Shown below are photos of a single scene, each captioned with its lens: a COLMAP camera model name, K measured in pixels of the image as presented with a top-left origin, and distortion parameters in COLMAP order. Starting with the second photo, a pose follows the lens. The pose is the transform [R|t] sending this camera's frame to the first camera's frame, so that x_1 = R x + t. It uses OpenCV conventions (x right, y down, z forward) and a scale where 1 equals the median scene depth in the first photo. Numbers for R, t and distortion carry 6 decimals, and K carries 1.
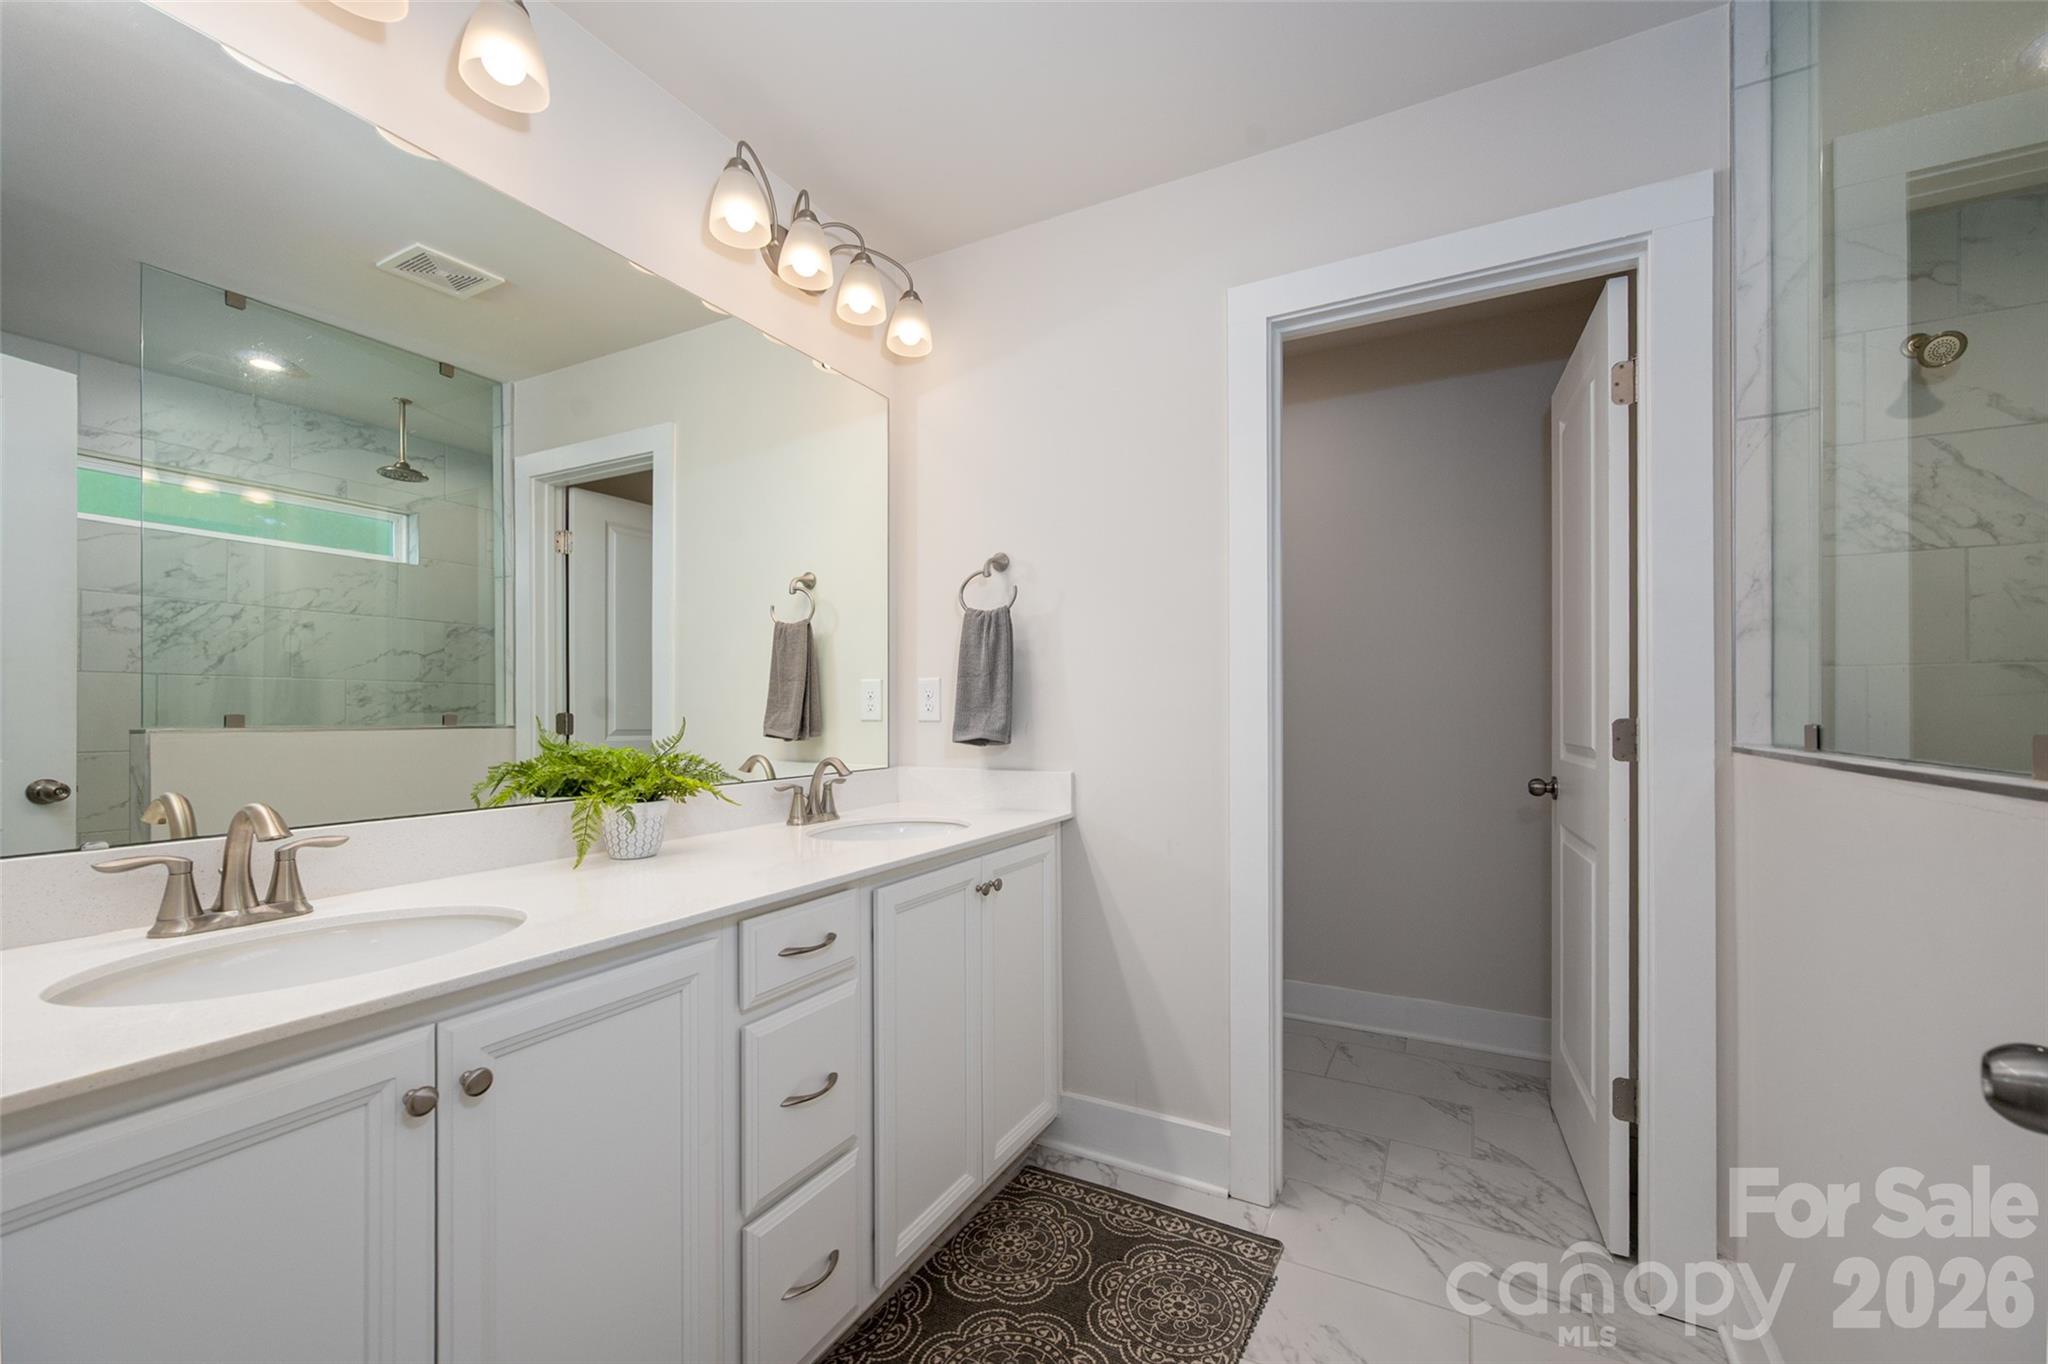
lens RADIAL K [[821.0, 0, 1027.6], [0, 821.0, 701.9], [0, 0, 1]] dist [-0.000311, 0.000818]
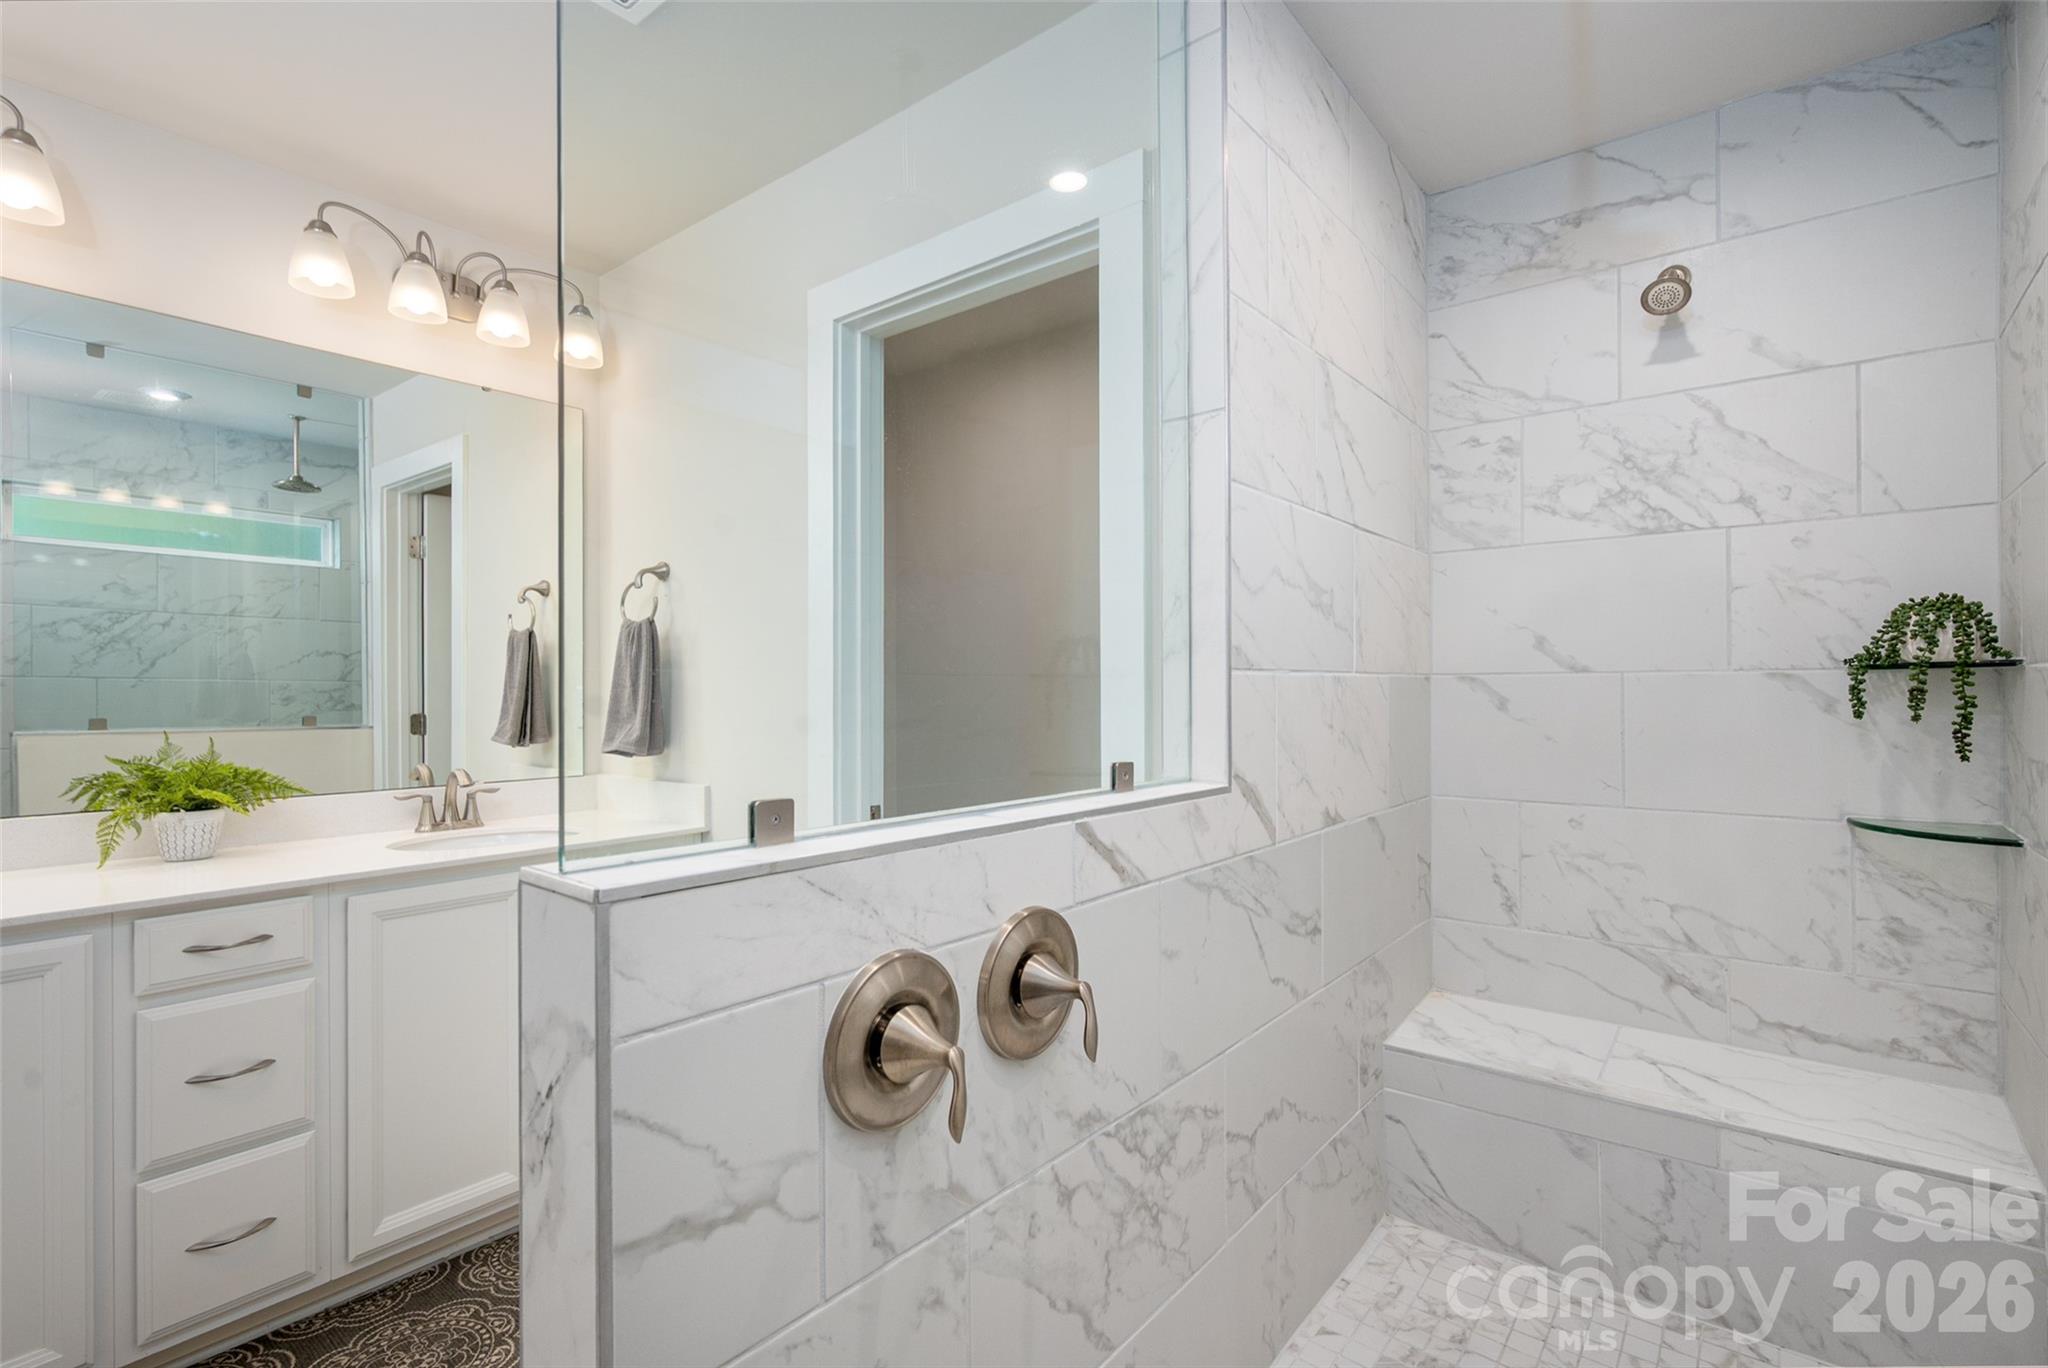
lens RADIAL K [[950.0, 0, 1019.3], [0, 950.0, 684.8], [0, 0, 1]] dist [-0.000528, 0.000952]
pose [[0.982426, -0.002209, -0.186642, 0.622446], [0.002717, 0.999993, 0.002470, -0.036594], [0.186635, -0.002933, 0.982425, -0.049334]]
